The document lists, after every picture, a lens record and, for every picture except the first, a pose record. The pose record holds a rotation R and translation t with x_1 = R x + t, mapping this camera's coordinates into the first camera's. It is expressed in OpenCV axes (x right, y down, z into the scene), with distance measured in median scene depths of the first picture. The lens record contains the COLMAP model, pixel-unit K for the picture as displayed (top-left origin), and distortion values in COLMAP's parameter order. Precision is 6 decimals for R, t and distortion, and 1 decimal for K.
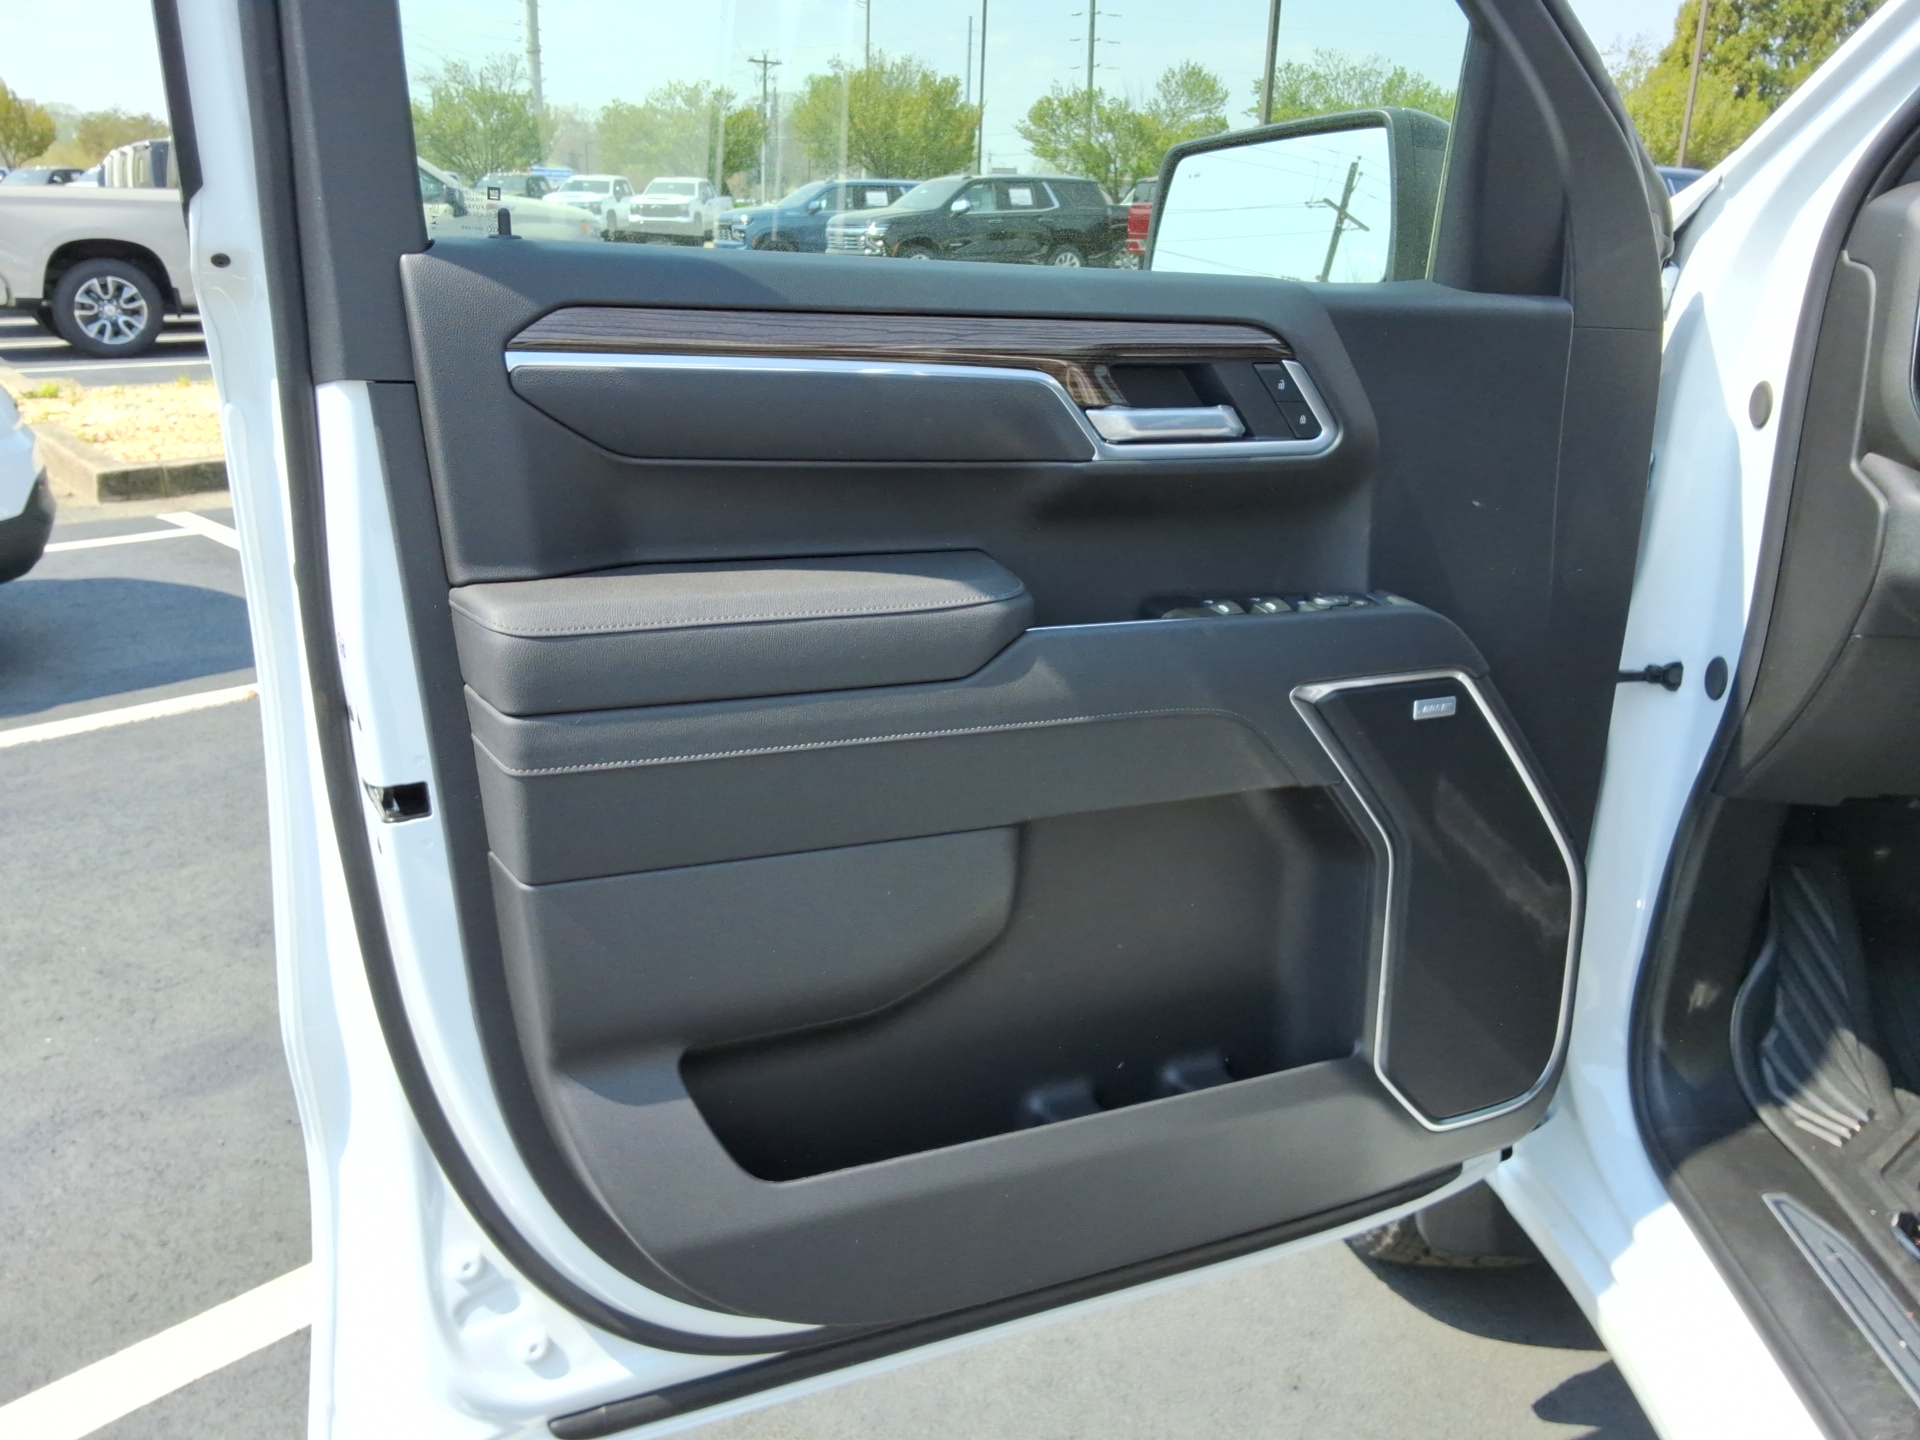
lens RADIAL K [[1542.8, 0, 993.0], [0, 1542.8, 706.5], [0, 0, 1]] dist [0.095701, -0.155493]
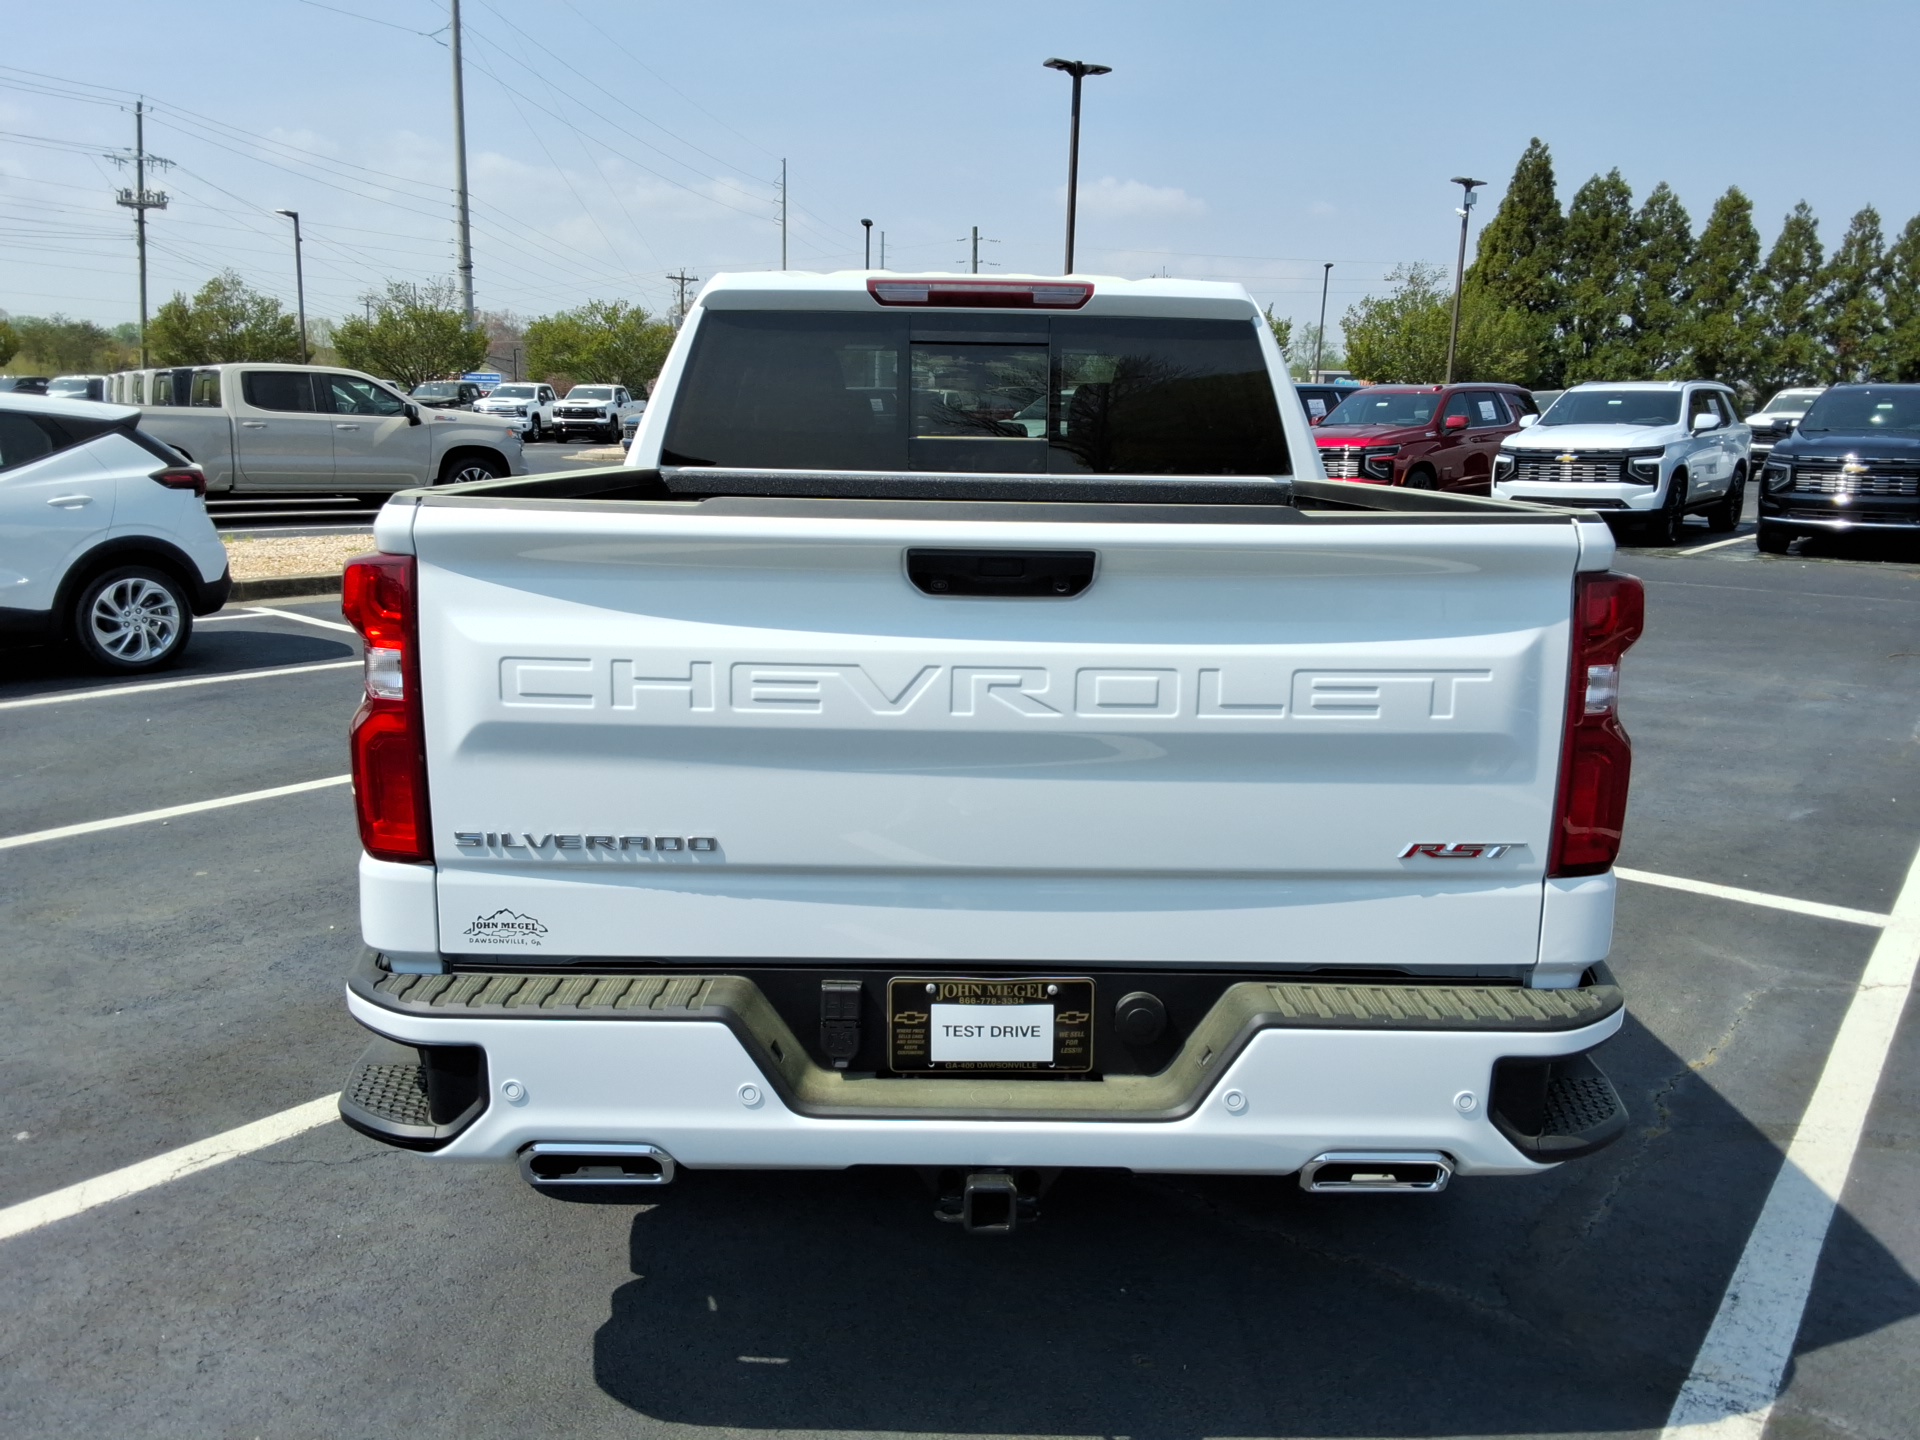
lens RADIAL K [[1533.8, 0, 978.7], [0, 1533.8, 711.1], [0, 0, 1]] dist [0.096260, -0.135919]
pose [[0.999064, -0.014869, 0.040612, 0.091335], [0.019374, 0.993419, -0.112886, 0.097402], [-0.038666, 0.113567, 0.992778, -0.339795]]
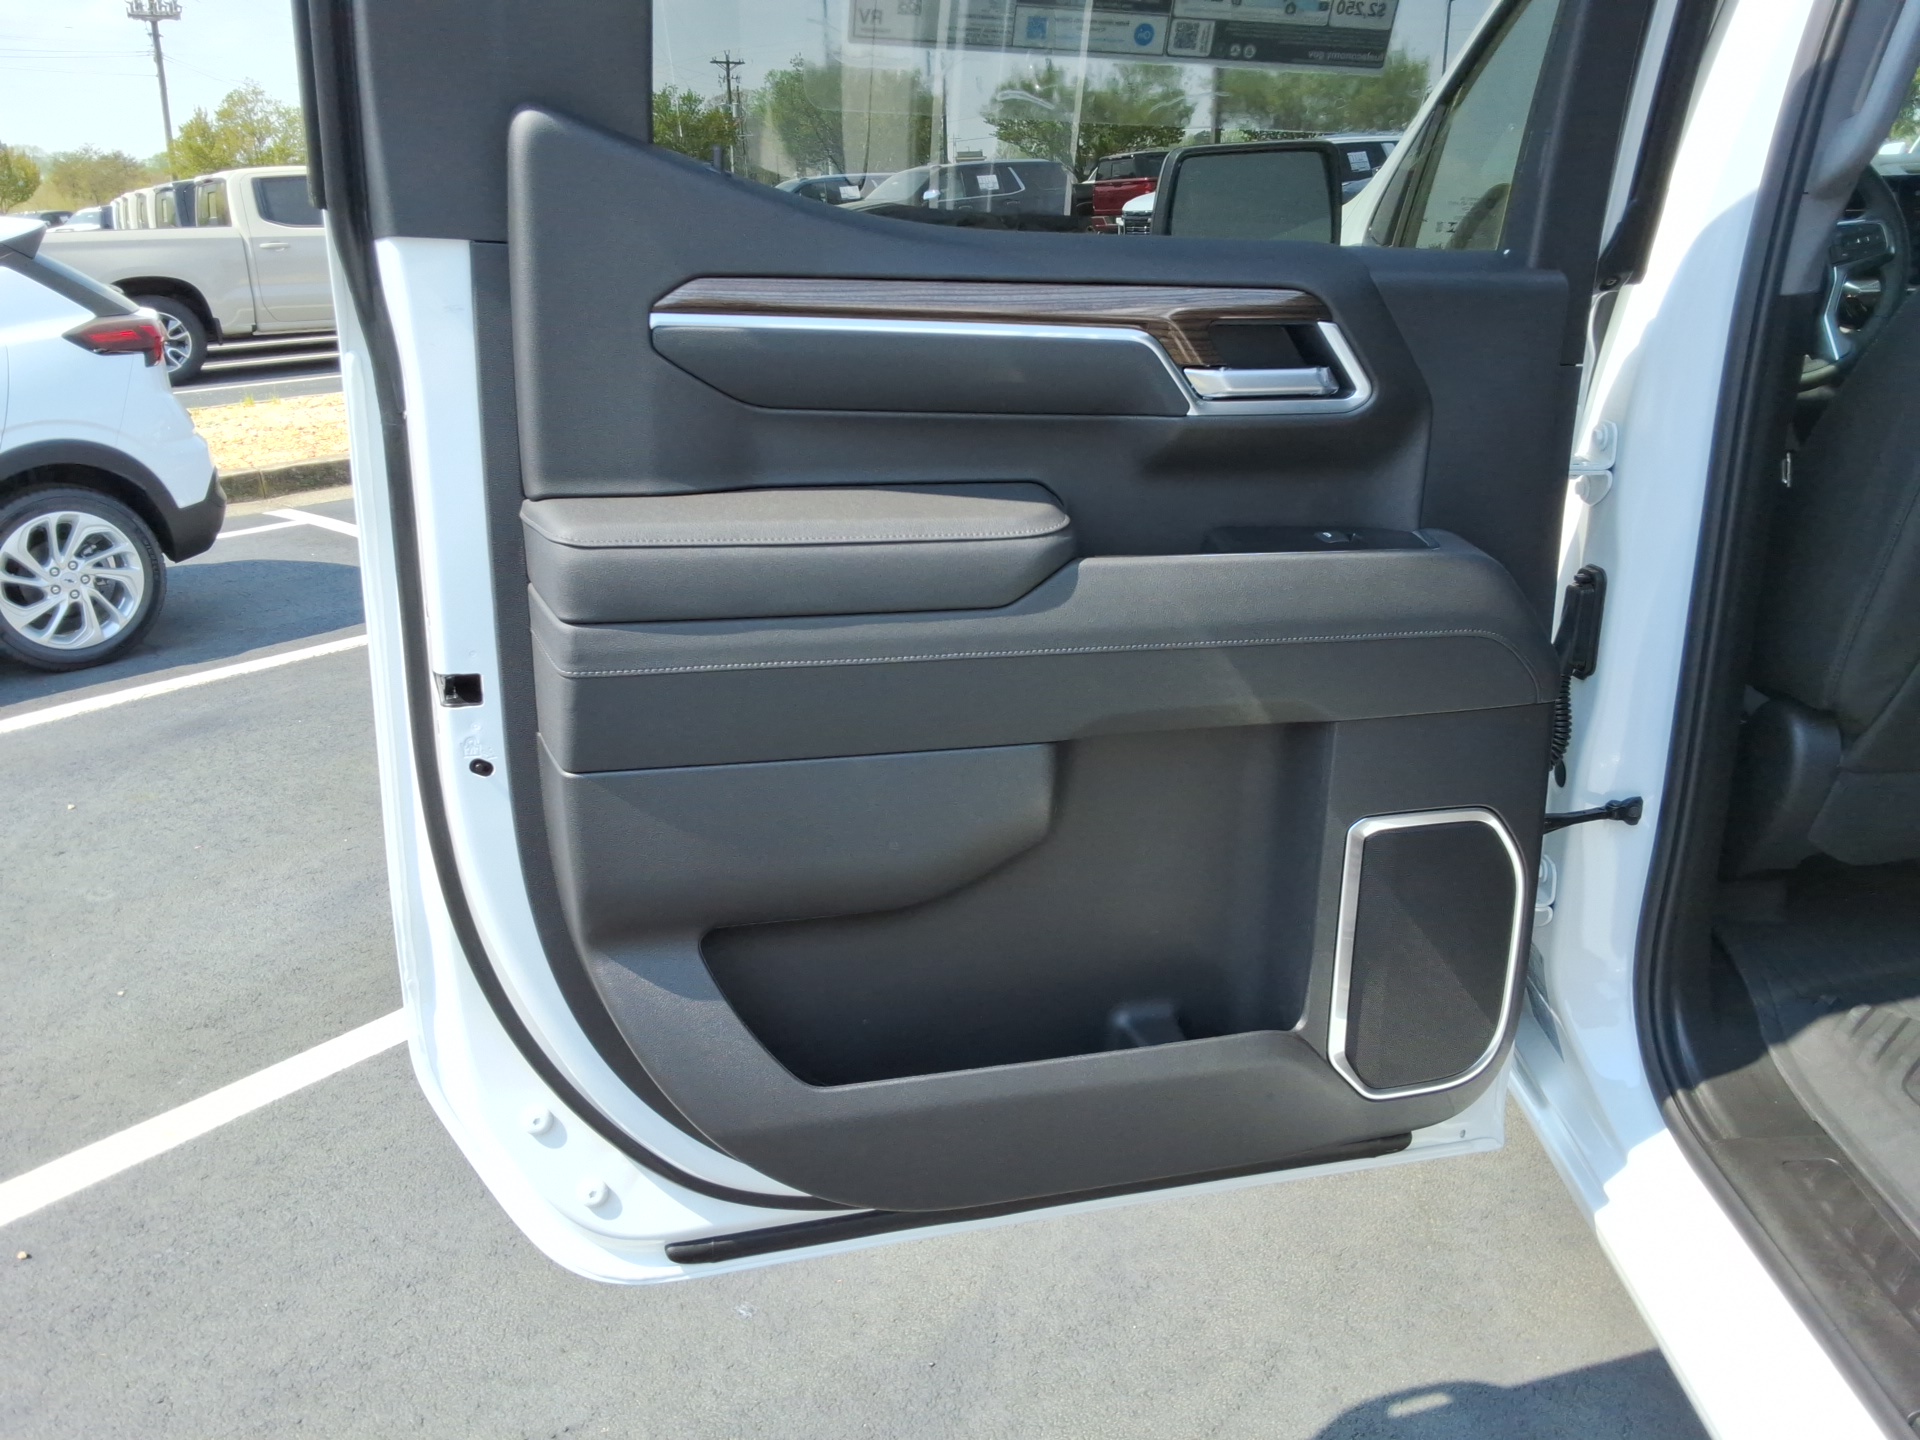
lens RADIAL K [[1533.8, 0, 978.7], [0, 1533.8, 711.1], [0, 0, 1]] dist [0.096260, -0.135919]
pose [[0.998039, -0.061928, -0.009134, -0.001825], [0.062047, 0.997983, 0.013433, 0.022221], [0.008284, -0.013973, 0.999868, -0.079640]]
